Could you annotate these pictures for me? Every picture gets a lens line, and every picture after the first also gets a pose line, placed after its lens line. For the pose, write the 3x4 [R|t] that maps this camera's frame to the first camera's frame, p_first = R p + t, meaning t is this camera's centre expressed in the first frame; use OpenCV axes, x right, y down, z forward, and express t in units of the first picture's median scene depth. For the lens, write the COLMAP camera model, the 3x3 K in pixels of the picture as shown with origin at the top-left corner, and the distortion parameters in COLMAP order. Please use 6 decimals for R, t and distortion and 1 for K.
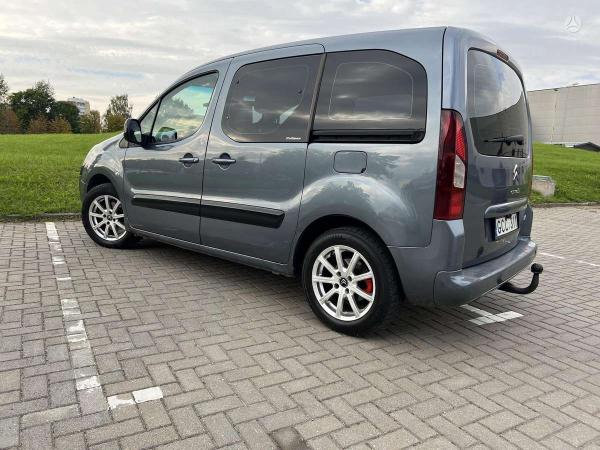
lens RADIAL K [[474.3, 0, 292.8], [0, 474.3, 225.1], [0, 0, 1]] dist [0.020572, 0.000115]
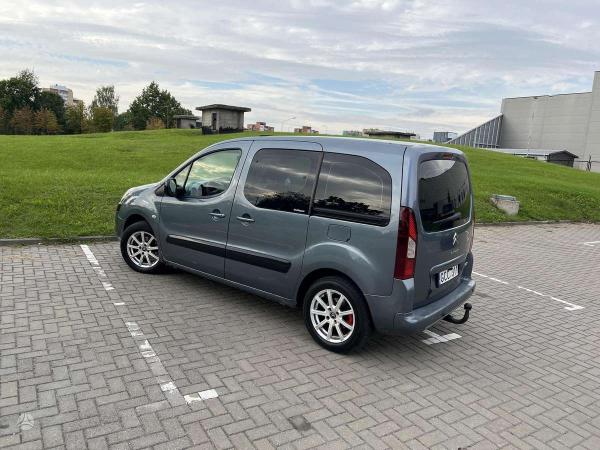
lens RADIAL K [[476.6, 0, 300.0], [0, 476.6, 225.0], [0, 0, 1]] dist [0.026900, -0.004641]
pose [[0.998551, 0.023847, 0.048251, -0.062205], [-0.024439, 0.999633, 0.011722, -0.153194], [-0.047954, -0.012885, 0.998766, -0.391408]]
